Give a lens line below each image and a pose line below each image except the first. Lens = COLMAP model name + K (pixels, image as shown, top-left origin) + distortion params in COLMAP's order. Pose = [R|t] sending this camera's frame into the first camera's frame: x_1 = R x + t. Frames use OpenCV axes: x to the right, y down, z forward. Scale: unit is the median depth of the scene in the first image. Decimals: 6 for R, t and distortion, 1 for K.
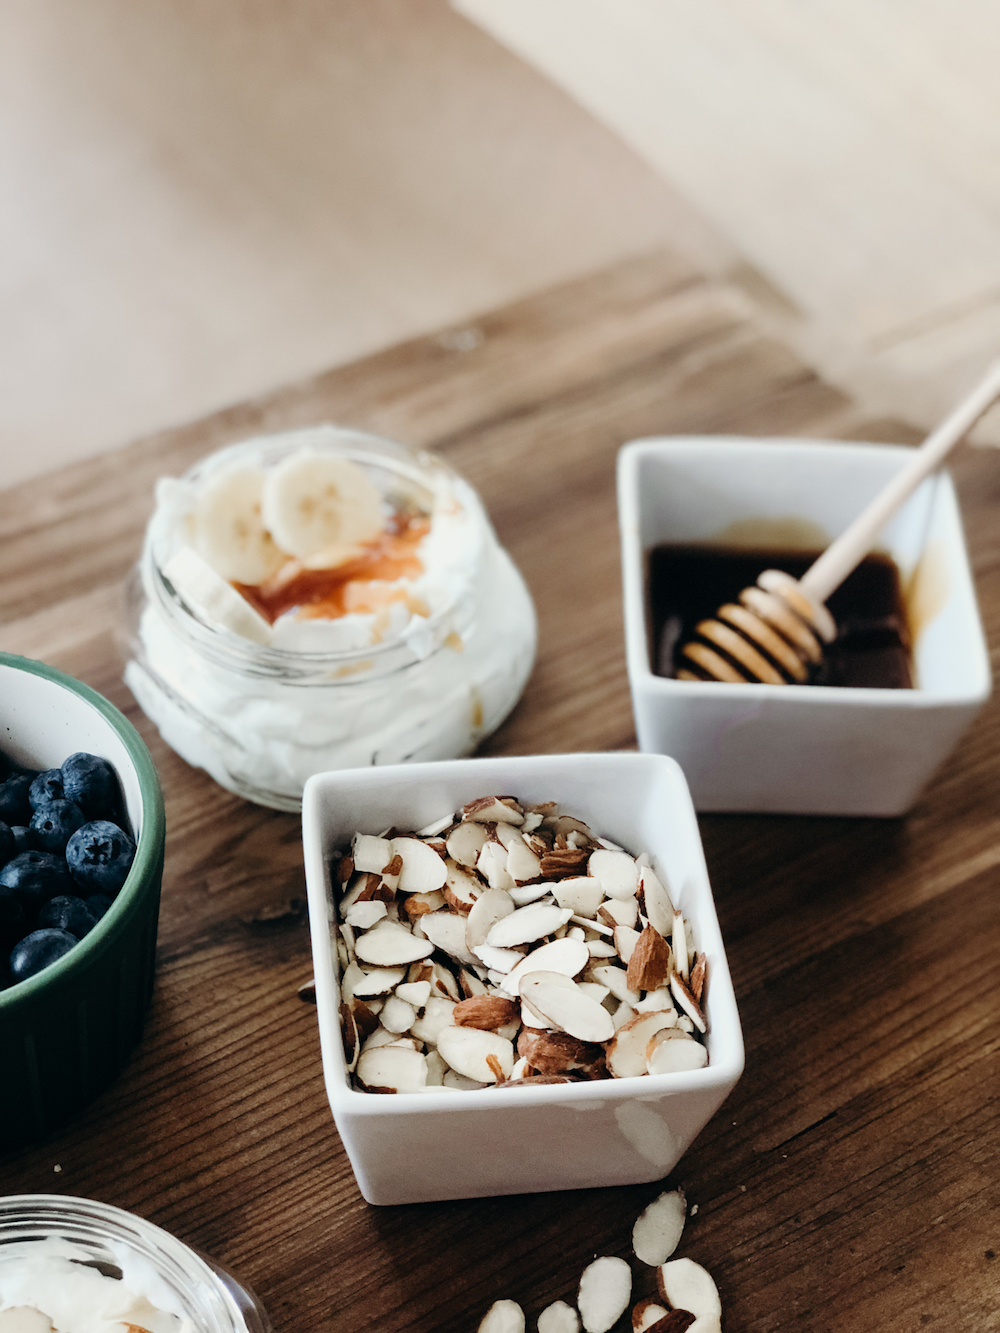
lens RADIAL K [[2206.4, 0, 500.0], [0, 2206.4, 666.5], [0, 0, 1]] dist [-0.021370, 0.112746]
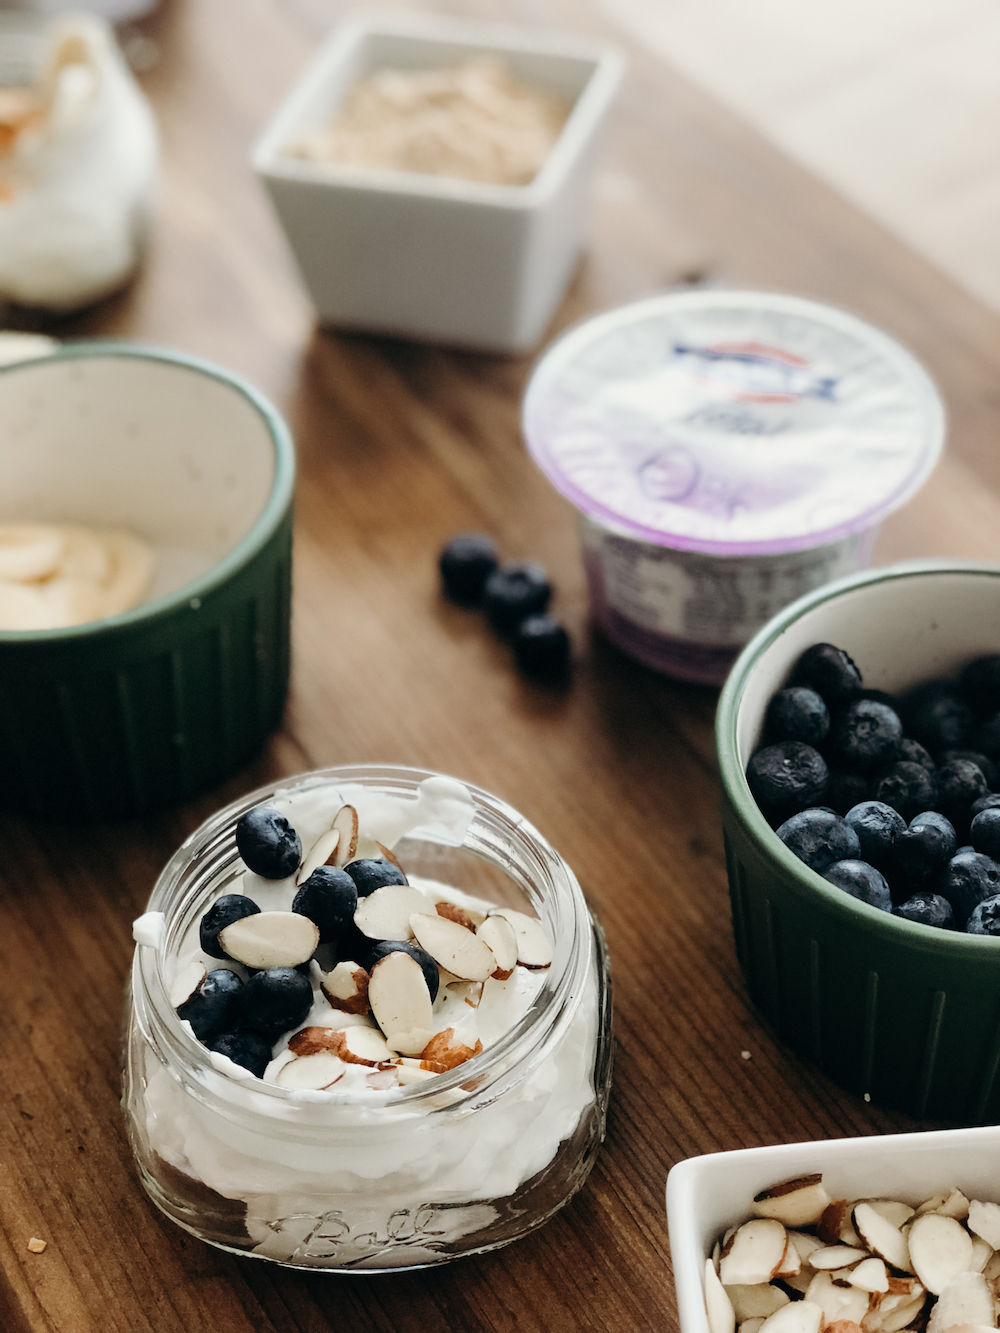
lens RADIAL K [[2206.4, 0, 500.0], [0, 2206.4, 666.5], [0, 0, 1]] dist [-0.021370, 0.112746]
pose [[-0.044415, 0.678258, -0.733481, 0.389476], [-0.705240, 0.498732, 0.503888, -0.260138], [0.707576, 0.539660, 0.456183, 0.412844]]
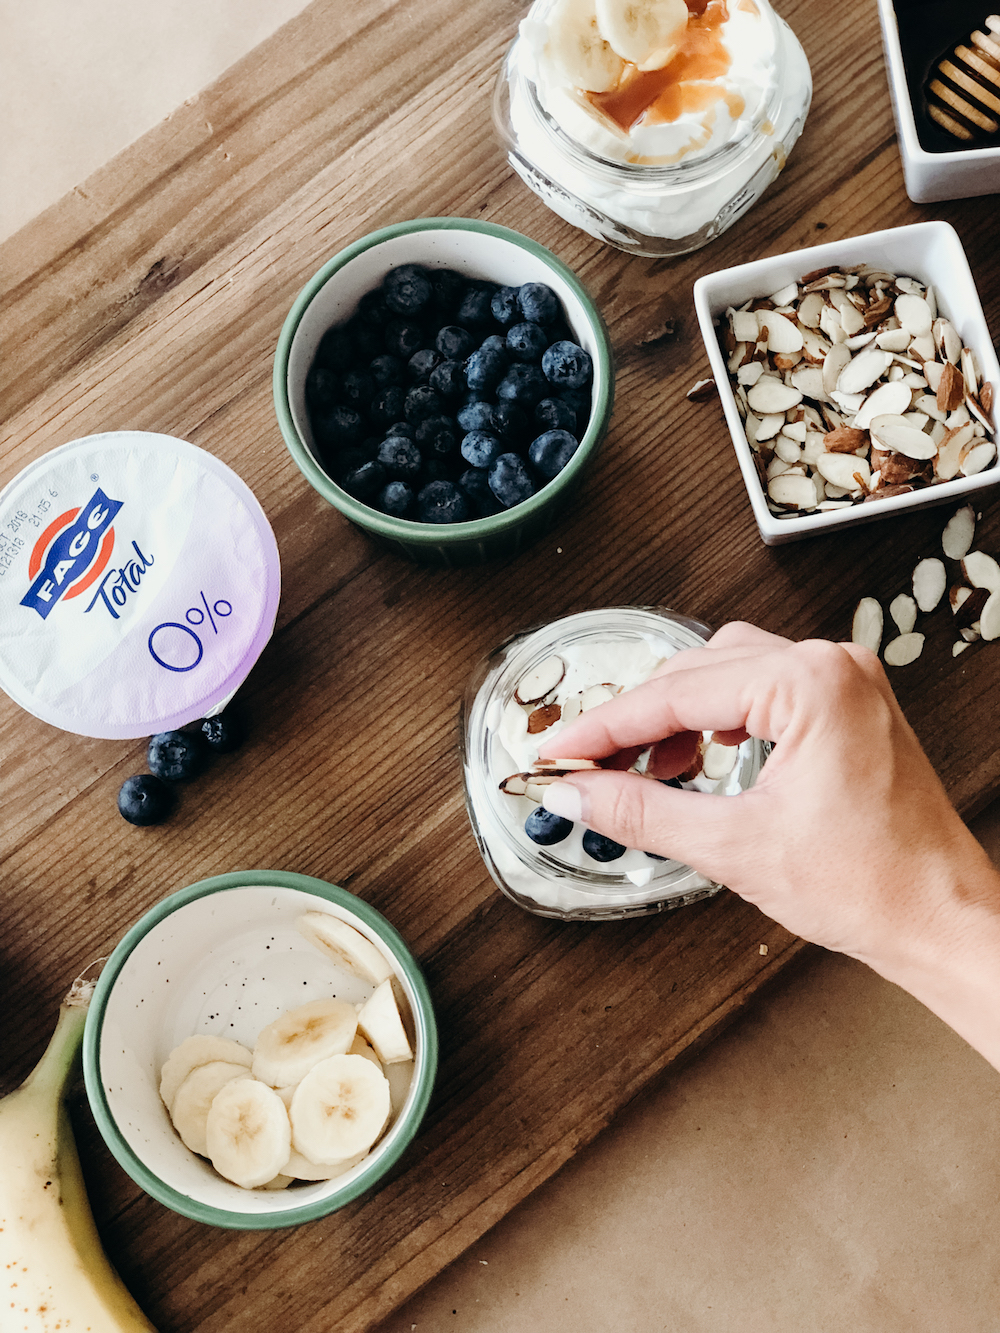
lens RADIAL K [[2206.4, 0, 500.0], [0, 2206.4, 666.5], [0, 0, 1]] dist [-0.021370, 0.112746]
pose [[0.988930, -0.140487, -0.047766, -0.183106], [0.144804, 0.843409, 0.517390, -0.507182], [-0.032400, -0.518579, 0.854415, -0.346359]]
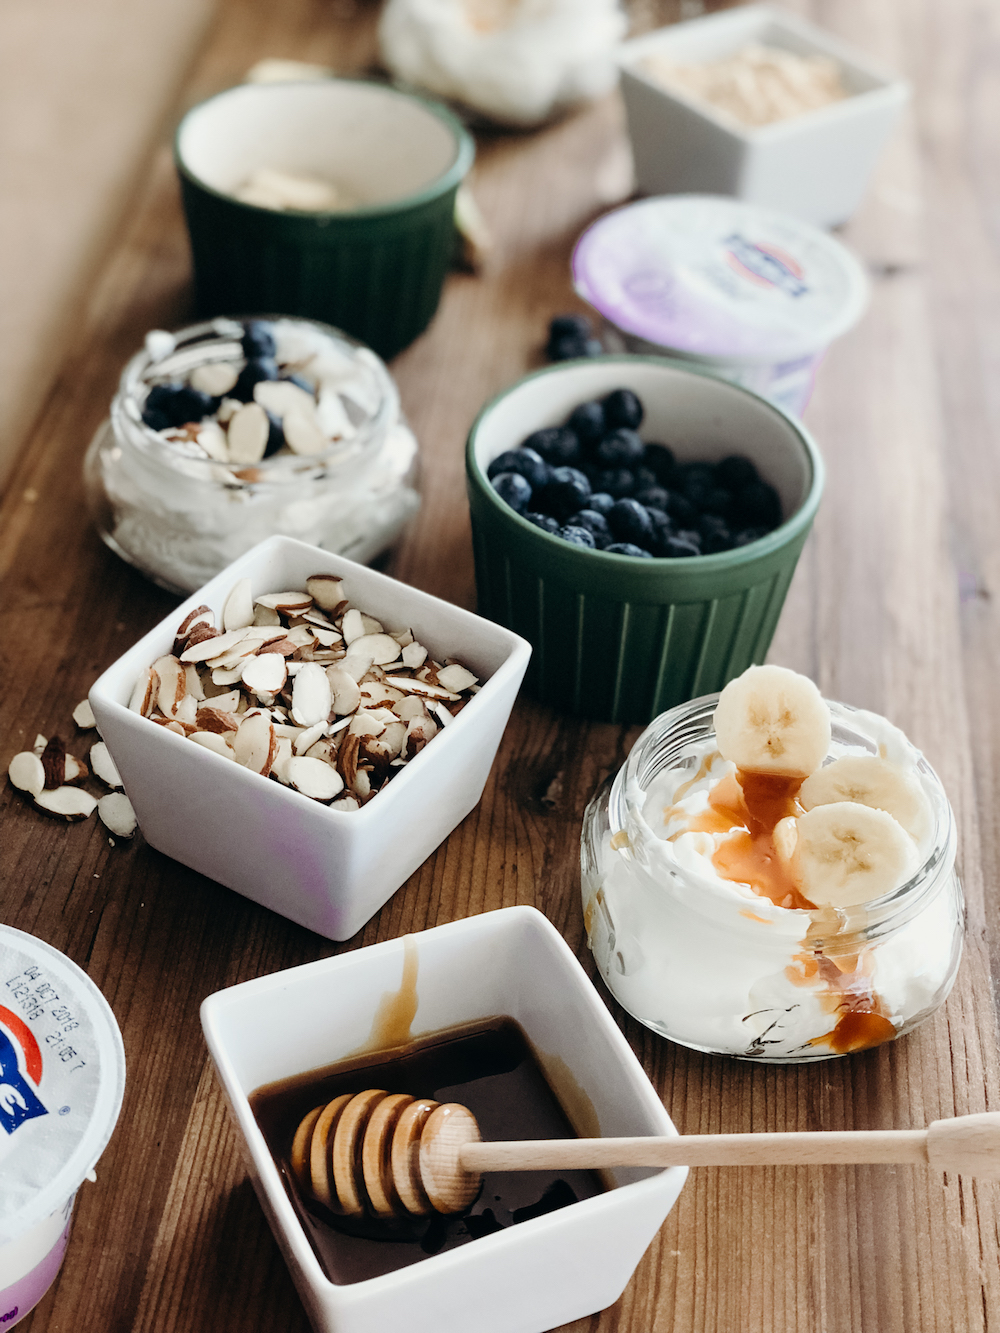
lens RADIAL K [[2206.4, 0, 500.0], [0, 2206.4, 666.5], [0, 0, 1]] dist [-0.021370, 0.112746]
pose [[-0.619174, 0.459249, -0.636957, 0.711505], [-0.619541, 0.212696, 0.755599, -0.865751], [0.482486, 0.862468, 0.152828, 0.841564]]
